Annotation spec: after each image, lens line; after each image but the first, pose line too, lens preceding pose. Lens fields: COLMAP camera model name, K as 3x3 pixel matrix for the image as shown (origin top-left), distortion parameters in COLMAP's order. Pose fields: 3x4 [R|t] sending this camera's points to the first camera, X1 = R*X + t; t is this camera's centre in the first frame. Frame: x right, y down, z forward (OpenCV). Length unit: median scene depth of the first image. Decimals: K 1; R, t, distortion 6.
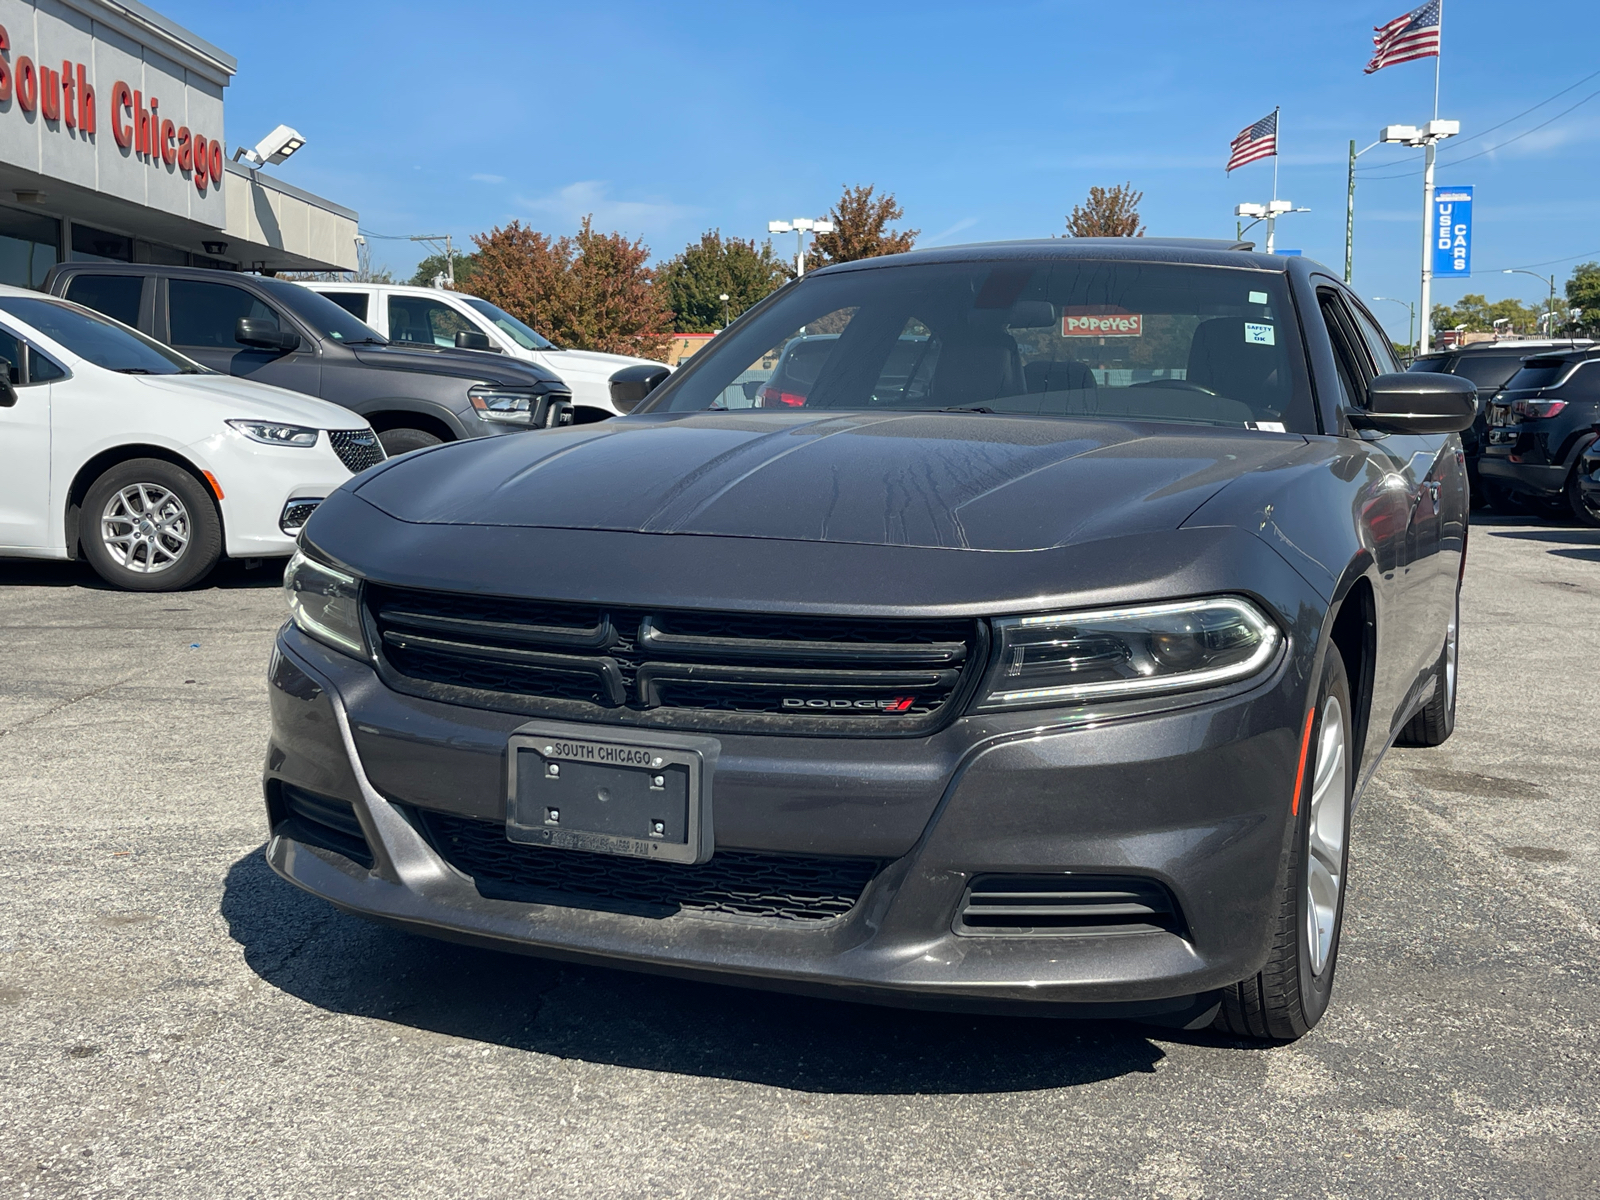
lens RADIAL K [[1890.6, 0, 830.1], [0, 1890.6, 561.4], [0, 0, 1]] dist [0.069250, -0.114846]
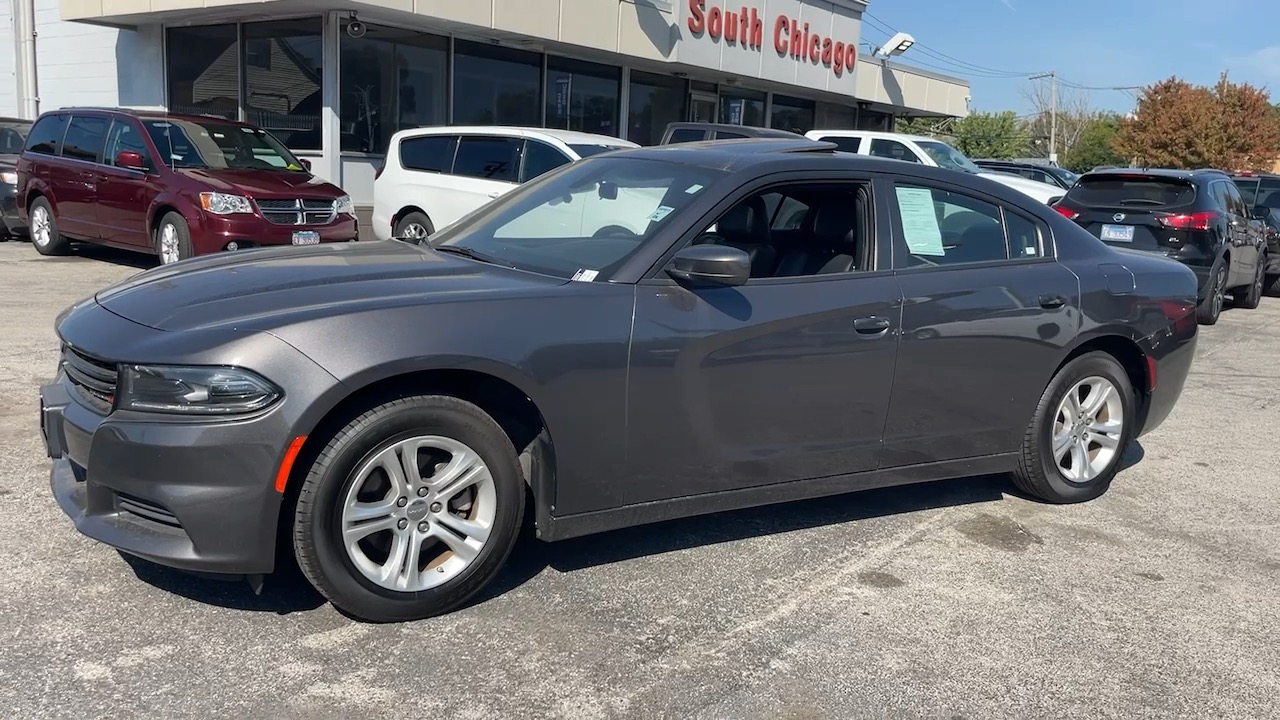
lens RADIAL K [[1114.8, 0, 640.0], [0, 1114.8, 360.0], [0, 0, 1]] dist [0.044105, -0.030461]
pose [[0.801755, 0.130353, -0.583265, 0.909911], [-0.088942, 0.991081, 0.099235, -0.104983], [0.590998, -0.027685, 0.806198, 0.272868]]
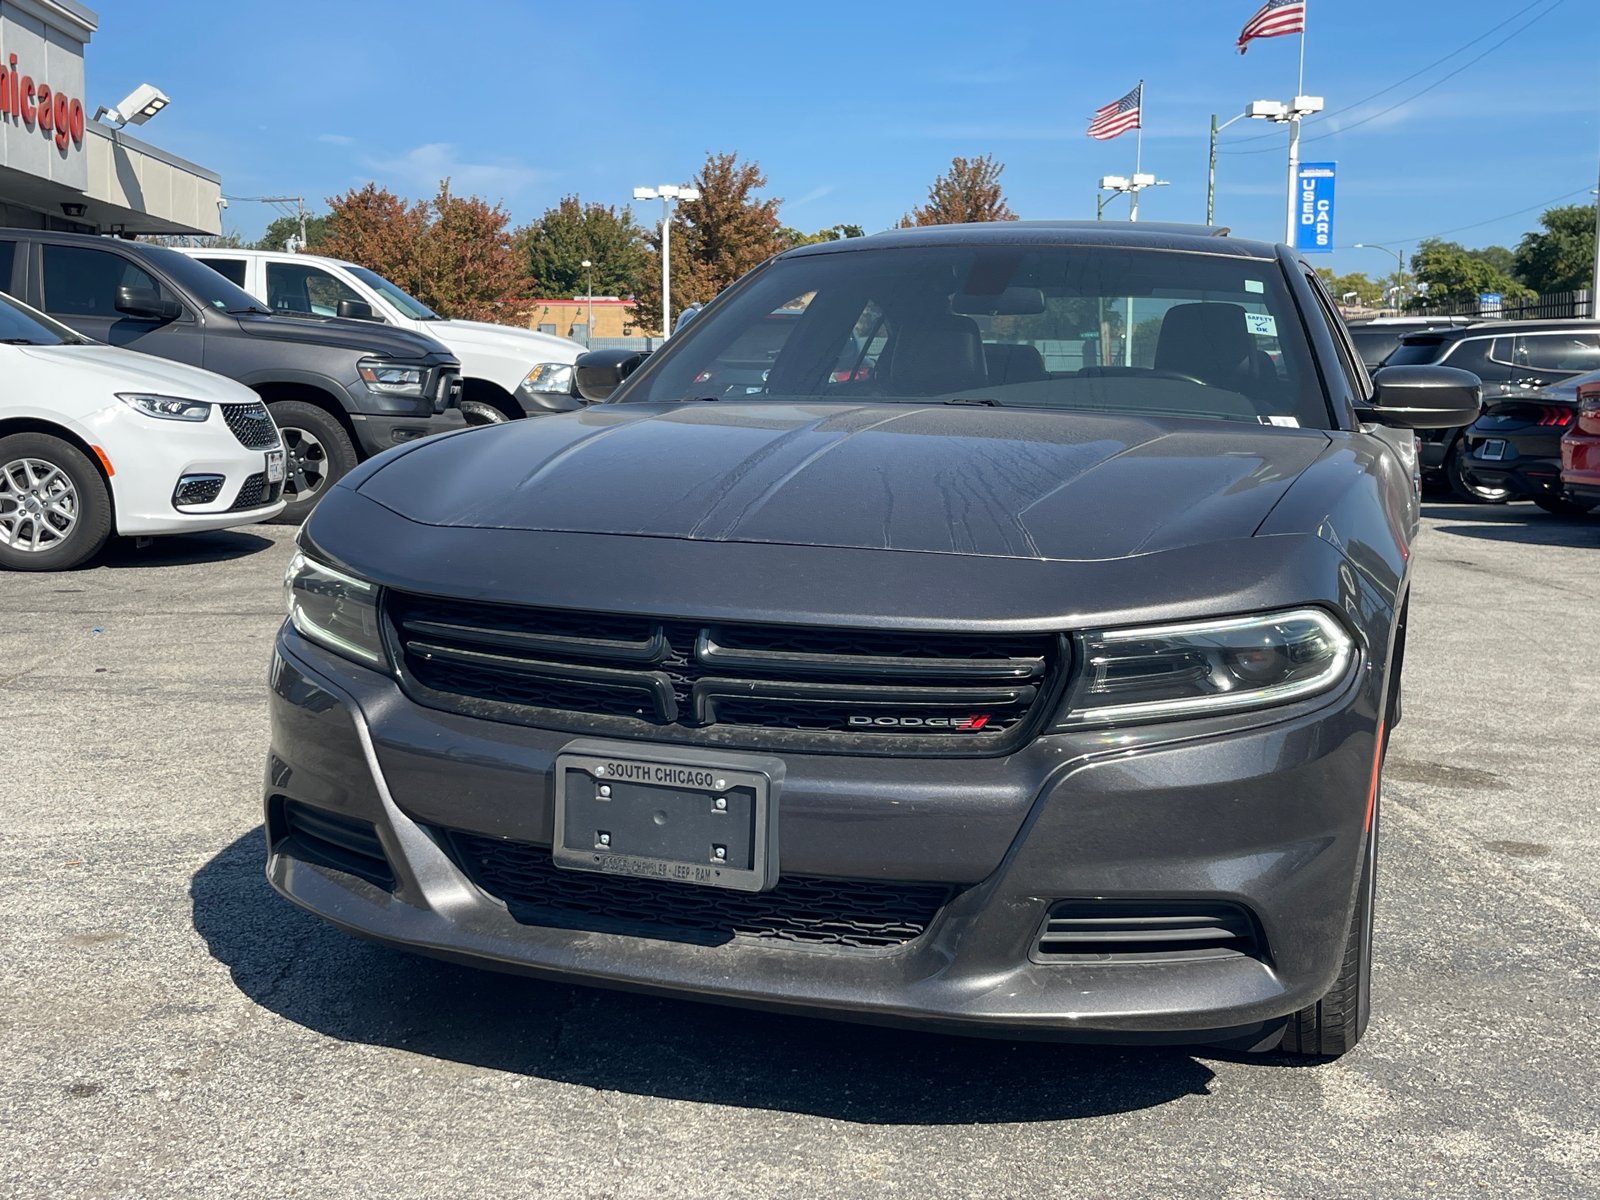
lens RADIAL K [[1892.2, 0, 795.0], [0, 1892.2, 557.9], [0, 0, 1]] dist [0.060663, -0.086049]
pose [[0.998295, 0.000554, 0.058367, -0.082921], [-0.001435, 0.999886, 0.015059, -0.016337], [-0.058352, -0.015117, 0.998182, 0.040208]]
